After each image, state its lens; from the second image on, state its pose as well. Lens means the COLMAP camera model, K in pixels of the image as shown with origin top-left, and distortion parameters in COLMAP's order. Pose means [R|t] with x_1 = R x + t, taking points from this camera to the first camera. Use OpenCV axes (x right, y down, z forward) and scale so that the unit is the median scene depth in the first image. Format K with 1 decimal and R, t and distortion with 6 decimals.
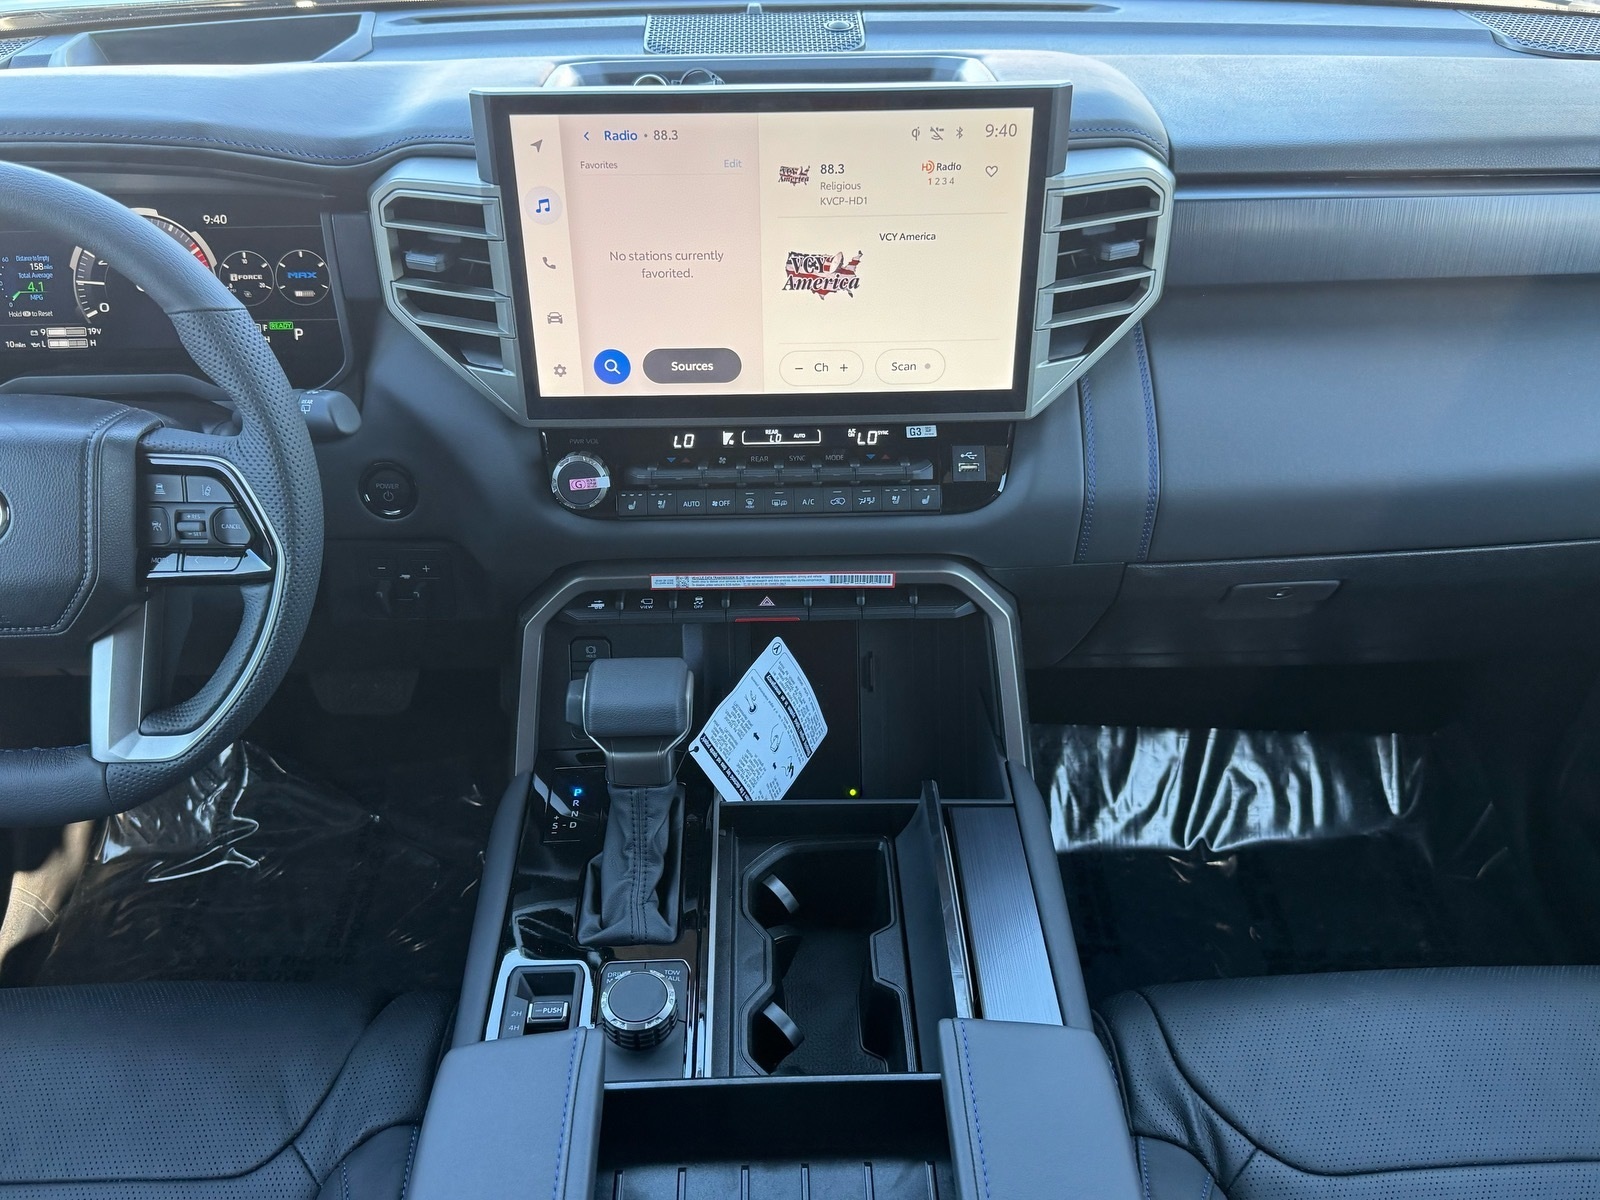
lens RADIAL K [[1409.6, 0, 793.4], [0, 1409.6, 600.0], [0, 0, 1]] dist [0.133970, -0.229410]
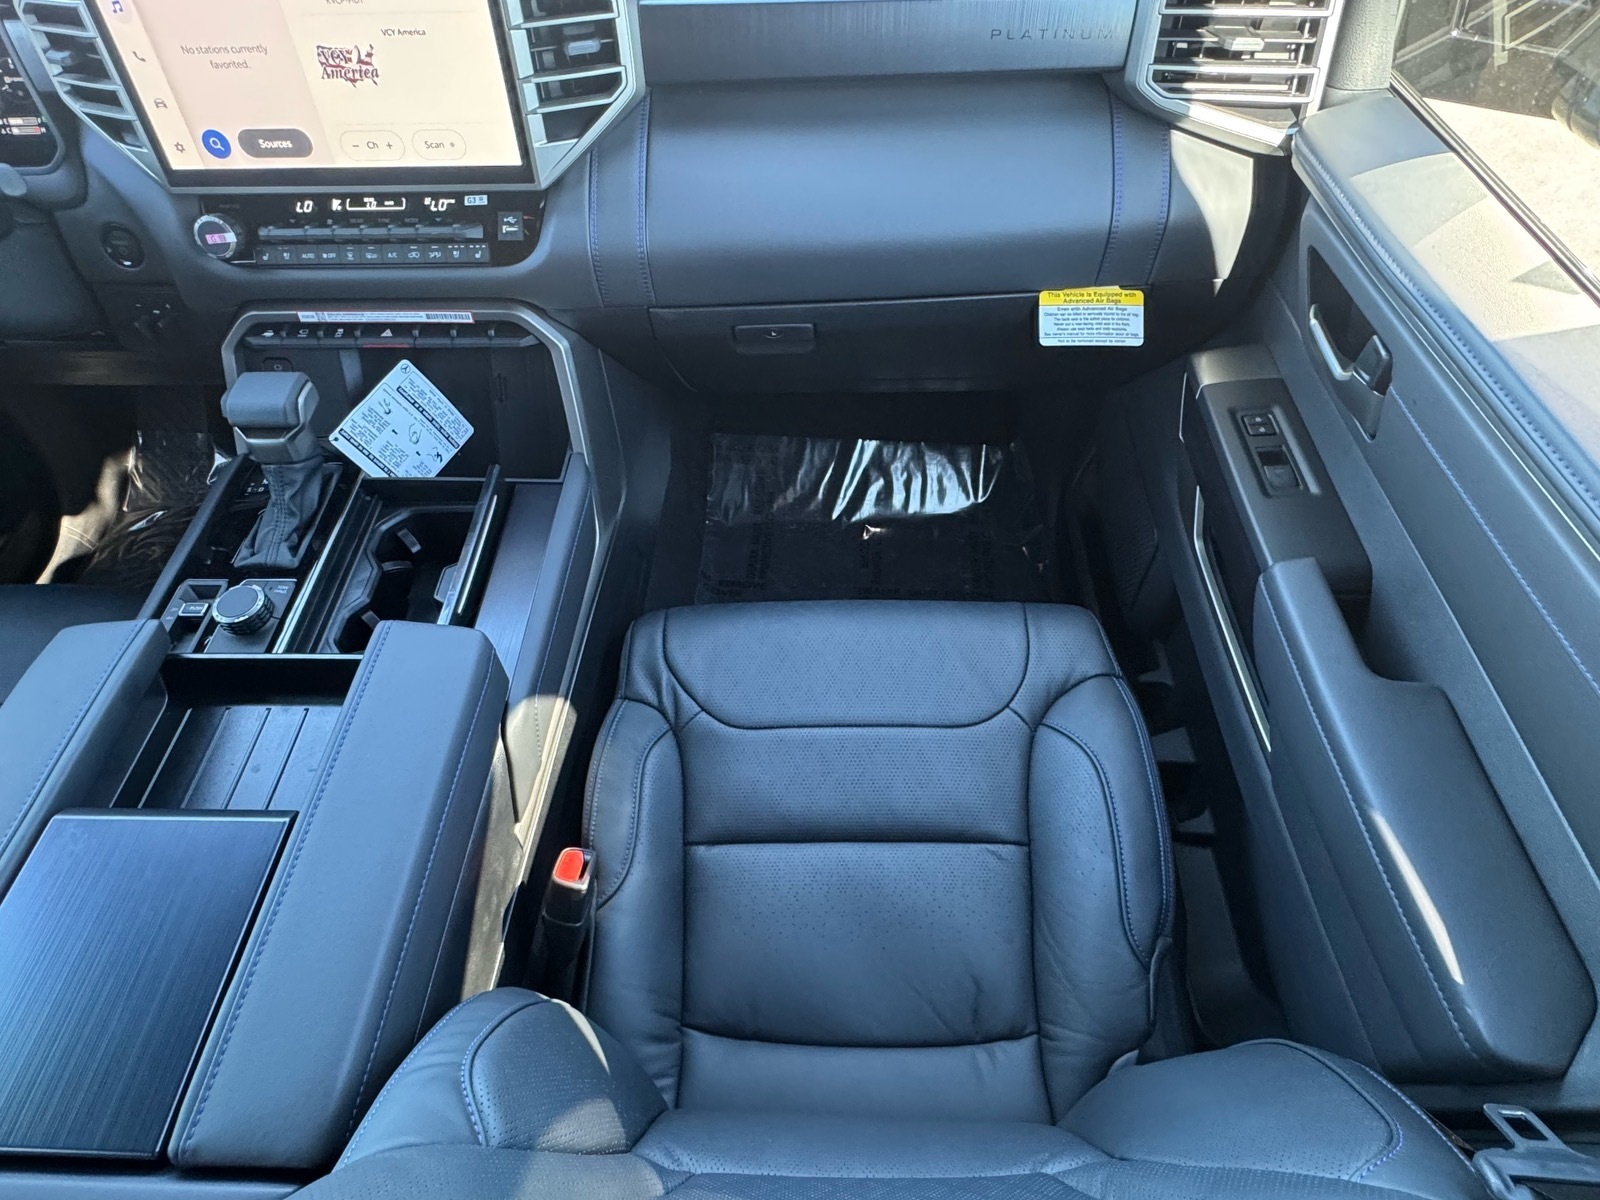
lens RADIAL K [[932.7, 0, 791.8], [0, 932.7, 600.6], [0, 0, 1]] dist [-0.001042, -0.001511]
pose [[0.998311, 0.029579, -0.050004, 0.448758], [-0.016054, 0.967631, 0.251857, 0.019390], [0.055836, -0.250629, 0.966472, 0.079574]]
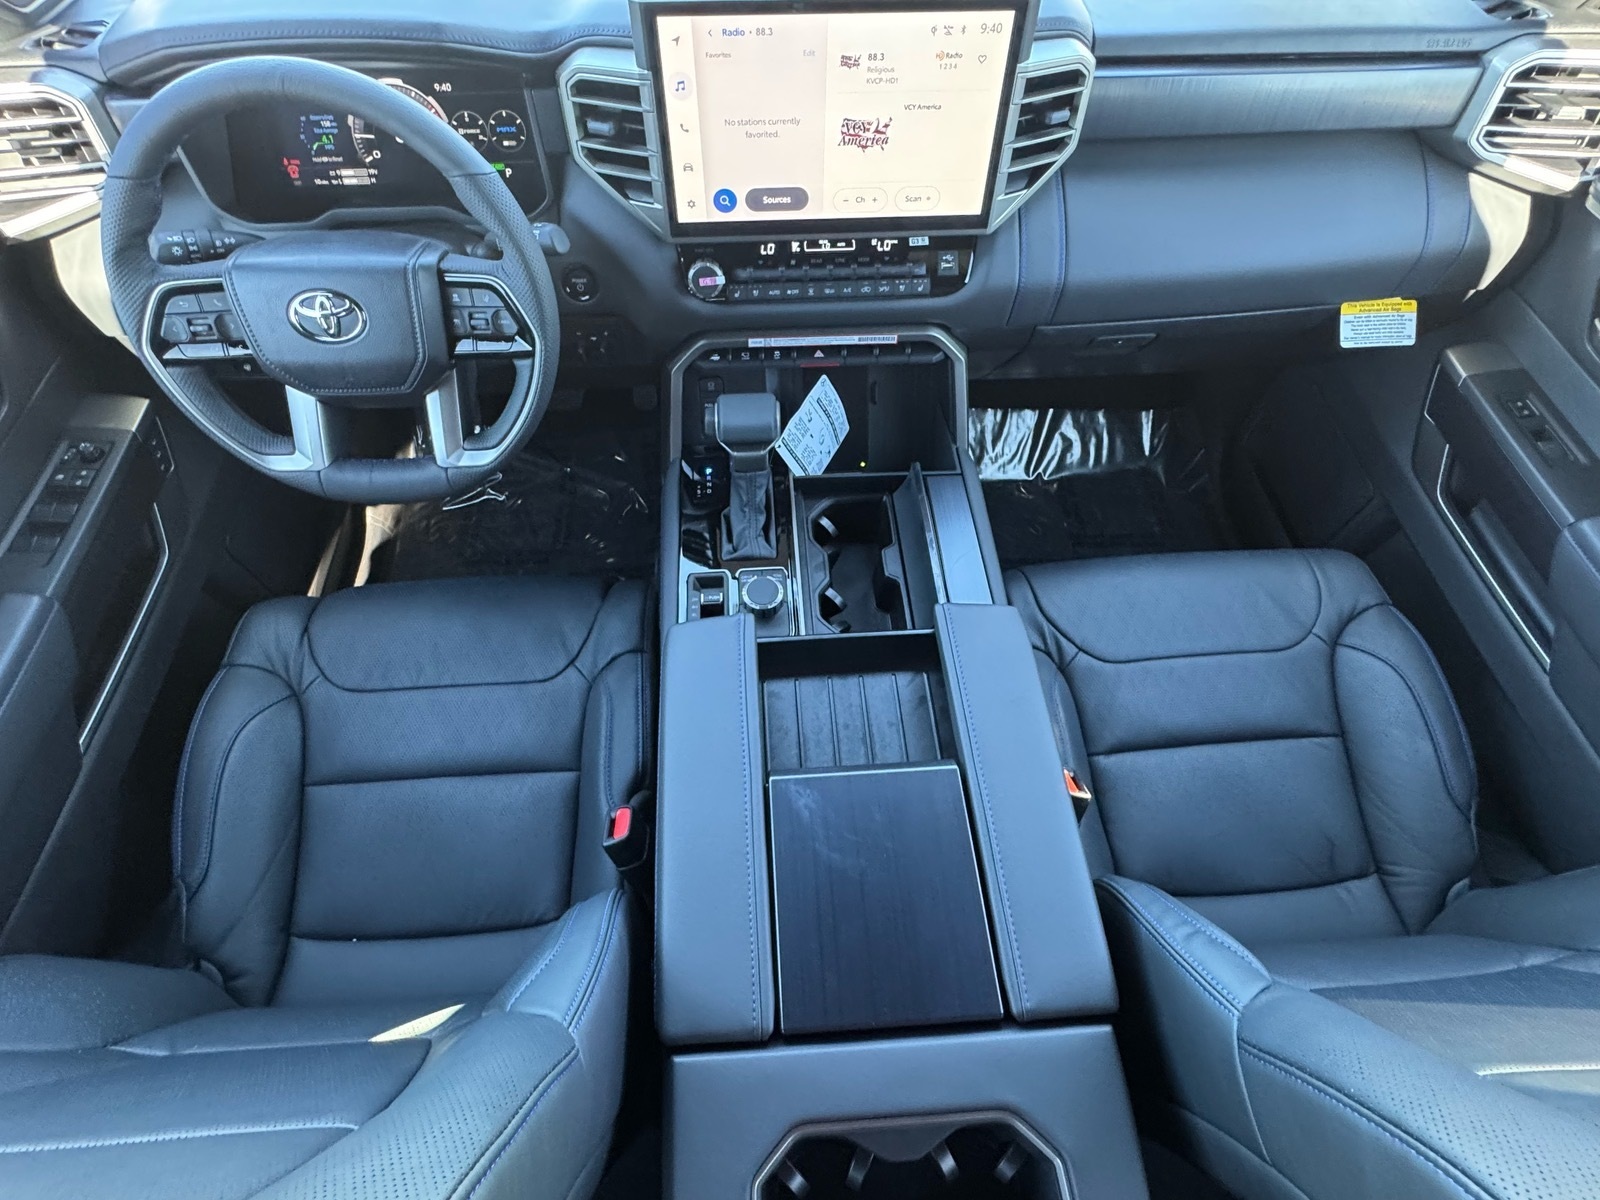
lens RADIAL K [[821.7, 0, 796.3], [0, 821.7, 600.6], [0, 0, 1]] dist [-0.004063, 0.000533]
pose [[0.998936, -0.026032, 0.038074, -0.092620], [0.011272, 0.938257, 0.345755, -0.062372], [-0.044724, -0.344958, 0.937552, 0.010604]]
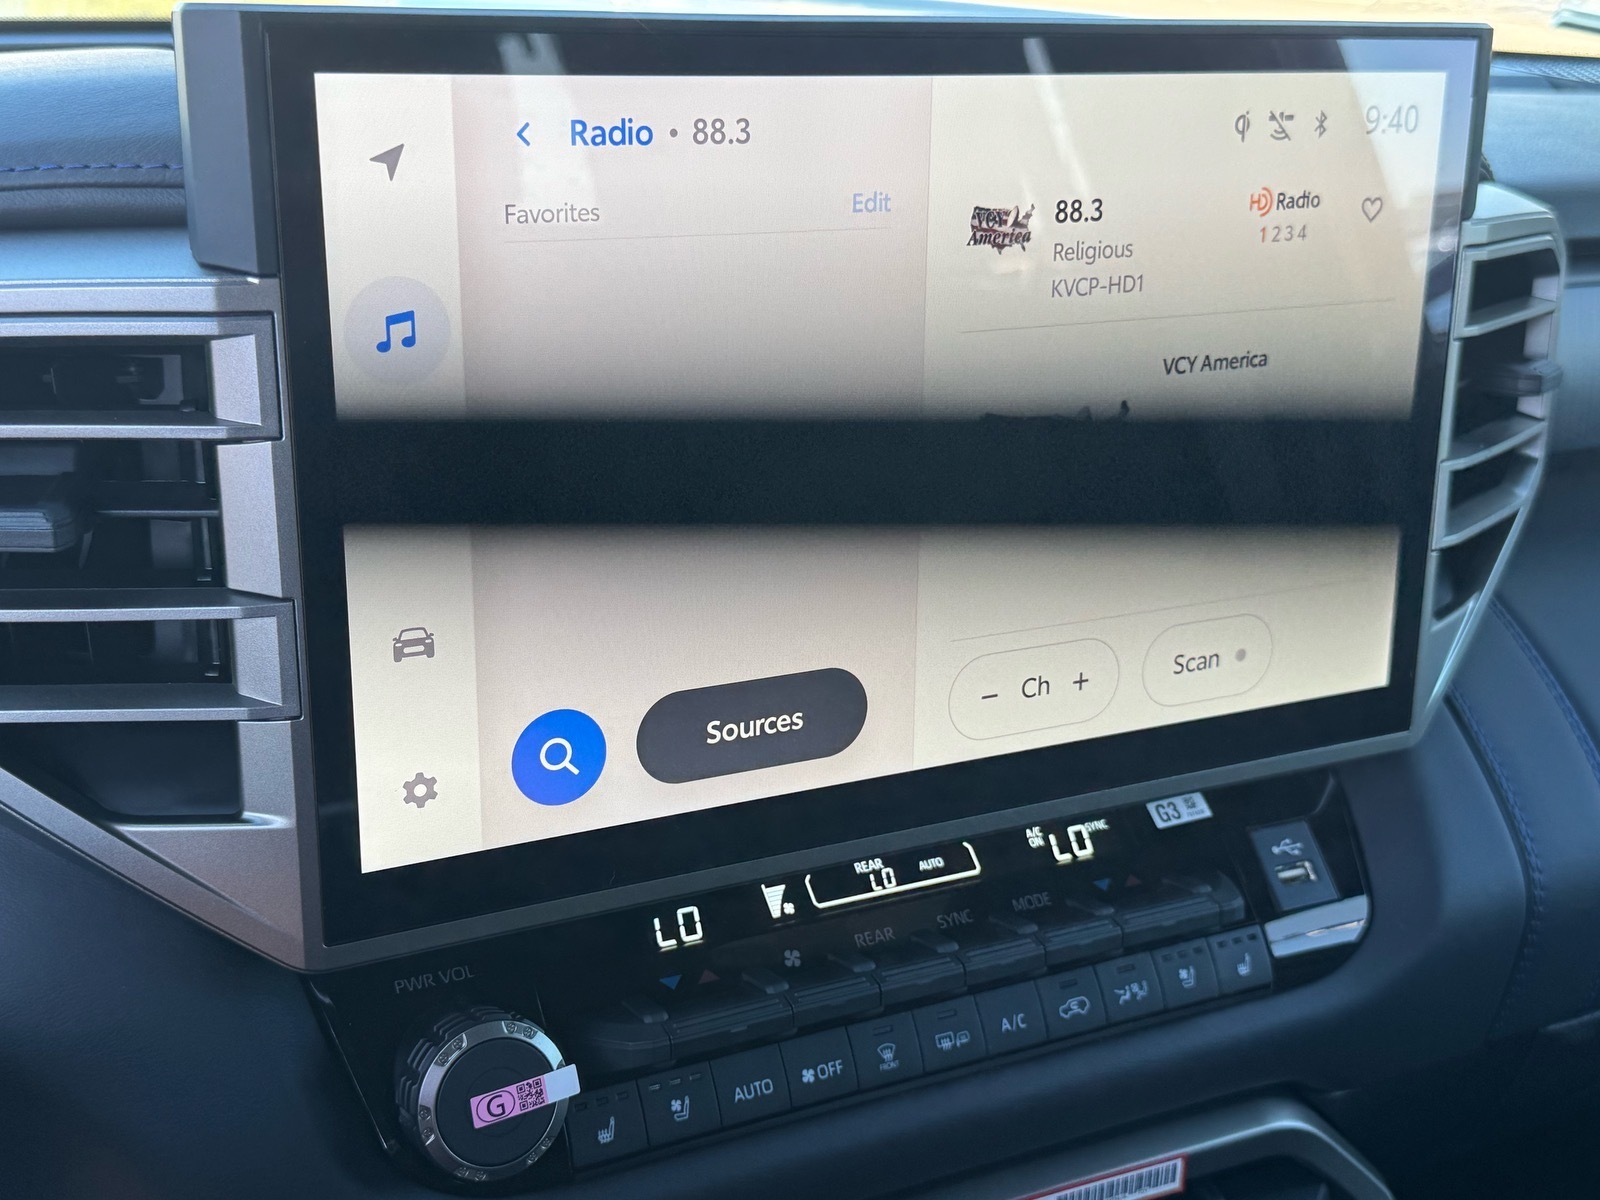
lens RADIAL K [[2006.5, 0, 800.8], [0, 2006.5, 601.8], [0, 0, 1]] dist [0.114363, 0.000000]
pose [[0.889765, -0.105417, 0.444079, -0.287482], [0.205203, 0.961476, -0.182911, -0.092780], [-0.407689, 0.253874, 0.877119, 0.494887]]
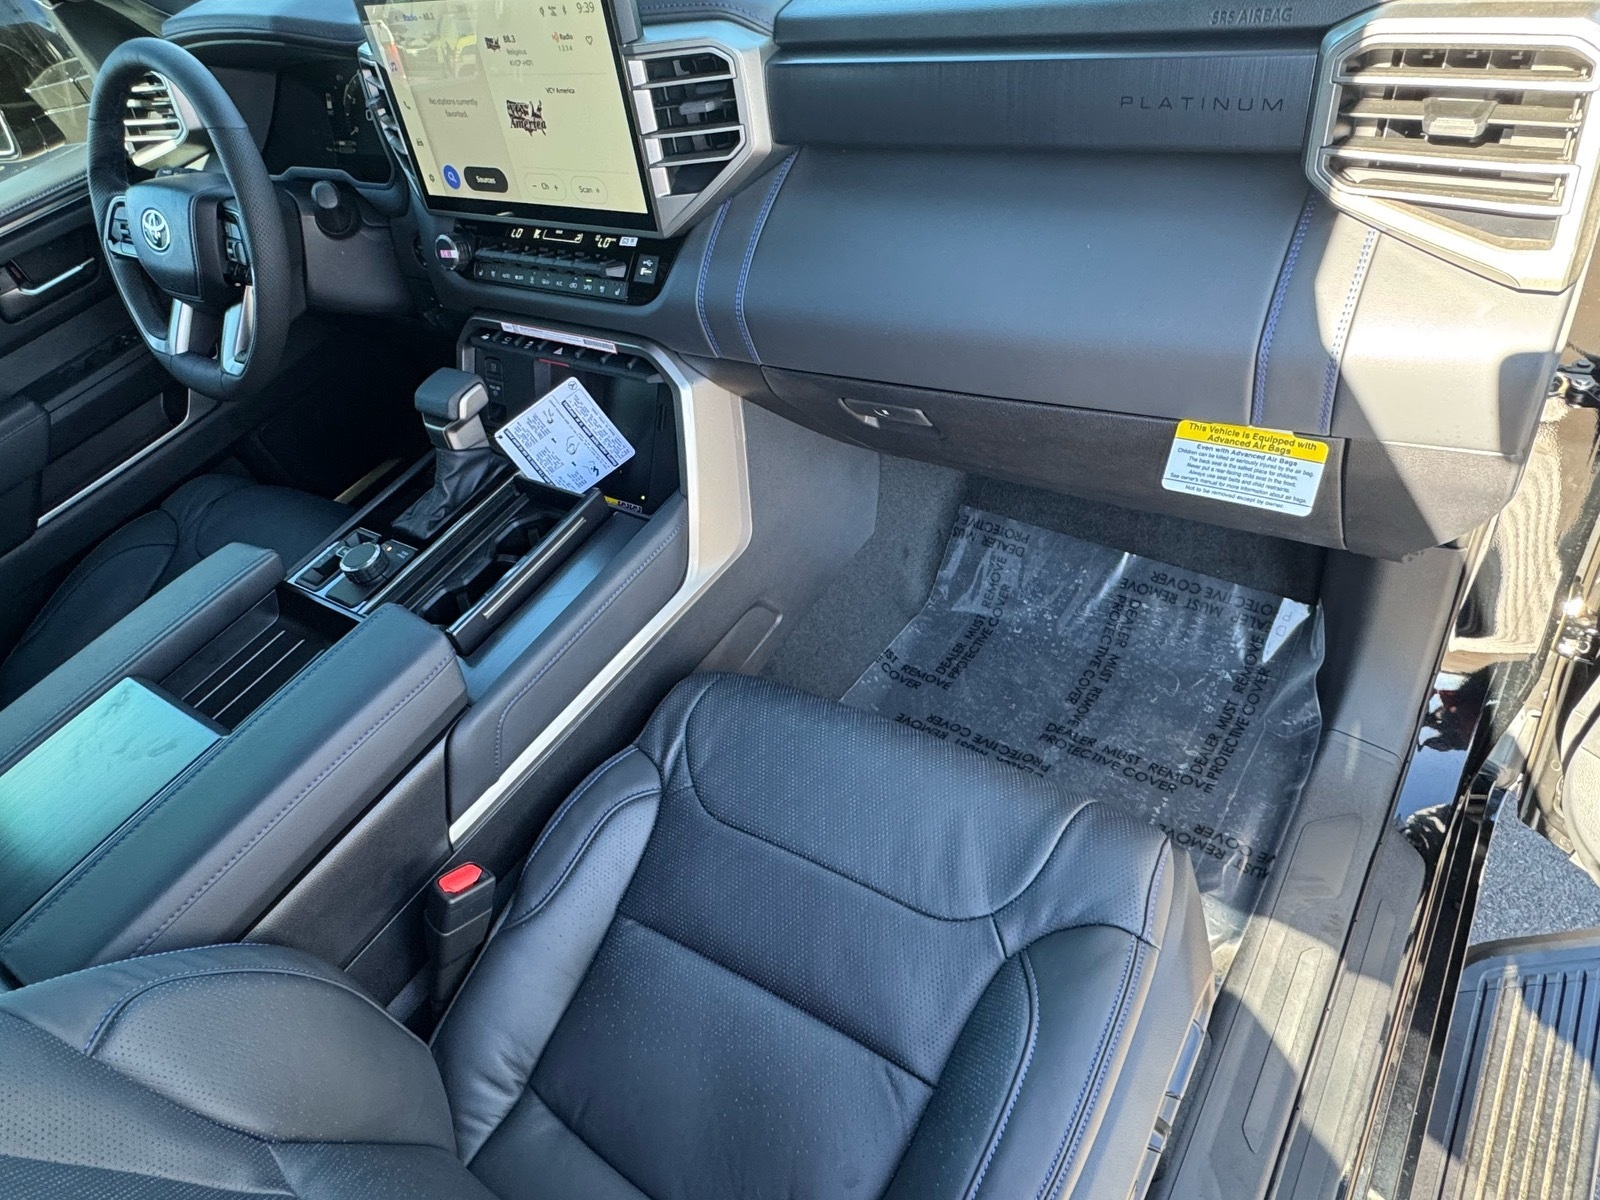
lens RADIAL K [[1017.6, 0, 782.2], [0, 1017.6, 589.8], [0, 0, 1]] dist [-0.005517, -0.000678]
pose [[0.799237, 0.278535, -0.532578, 0.849745], [-0.164299, 0.953630, 0.252180, -0.071206], [0.578123, -0.114049, 0.807940, 0.249590]]
